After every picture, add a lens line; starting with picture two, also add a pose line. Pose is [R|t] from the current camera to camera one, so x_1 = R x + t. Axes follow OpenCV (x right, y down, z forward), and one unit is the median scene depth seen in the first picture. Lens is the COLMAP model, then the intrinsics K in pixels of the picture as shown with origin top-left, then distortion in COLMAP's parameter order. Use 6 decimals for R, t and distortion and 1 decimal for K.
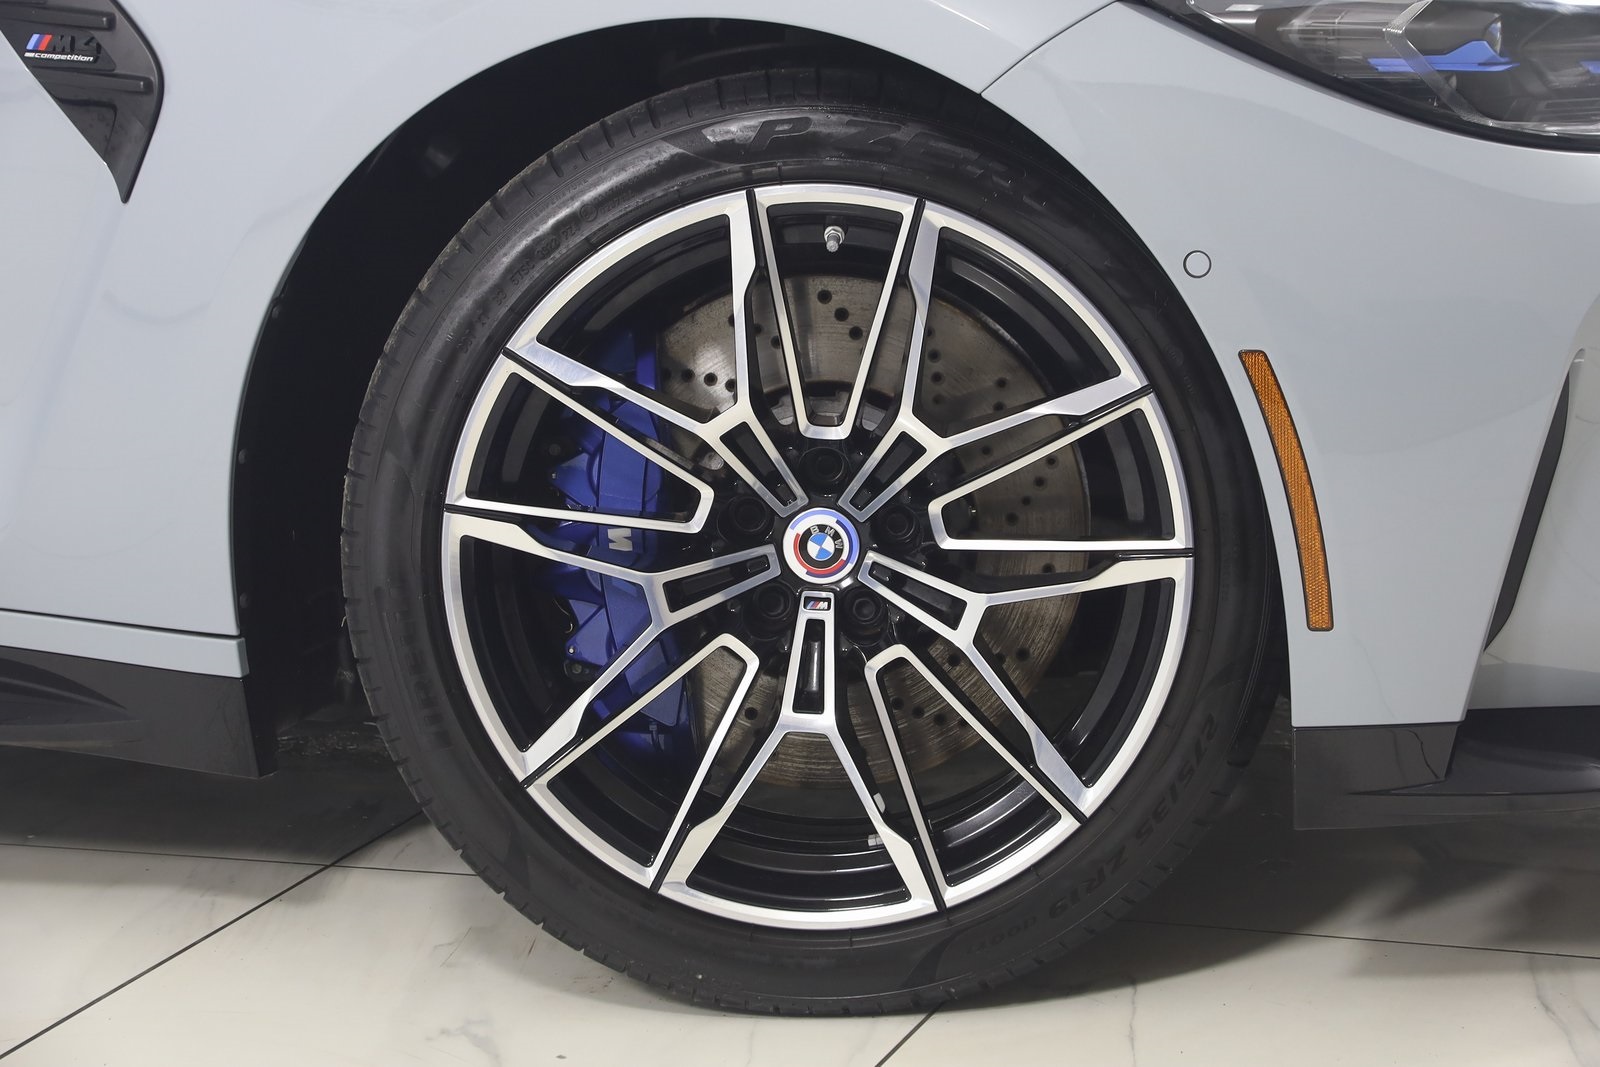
lens RADIAL K [[3611.1, 0, 800.0], [0, 3611.1, 533.5], [0, 0, 1]] dist [0.071612, 0.389988]
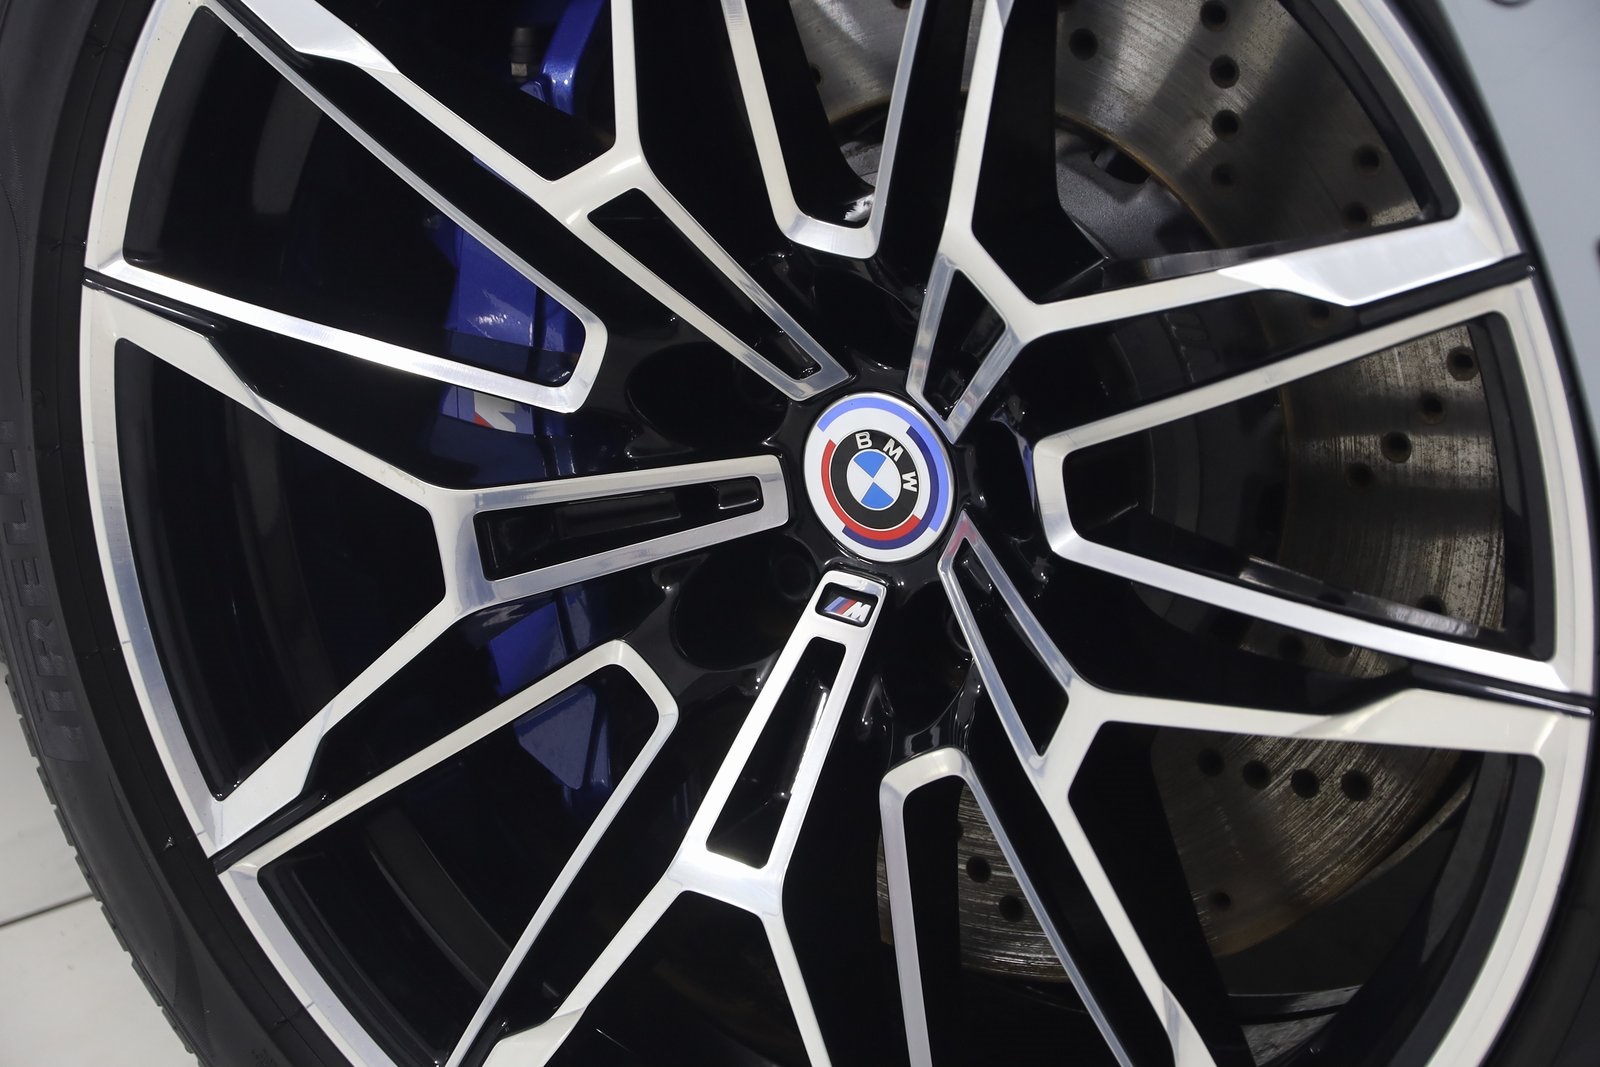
lens RADIAL K [[3611.1, 0, 800.0], [0, 3611.1, 533.5], [0, 0, 1]] dist [0.071612, 0.389988]
pose [[0.878463, 0.186300, -0.439994, 0.196552], [-0.110450, 0.975091, 0.192351, -0.075080], [0.464869, -0.120376, 0.877158, 0.621615]]
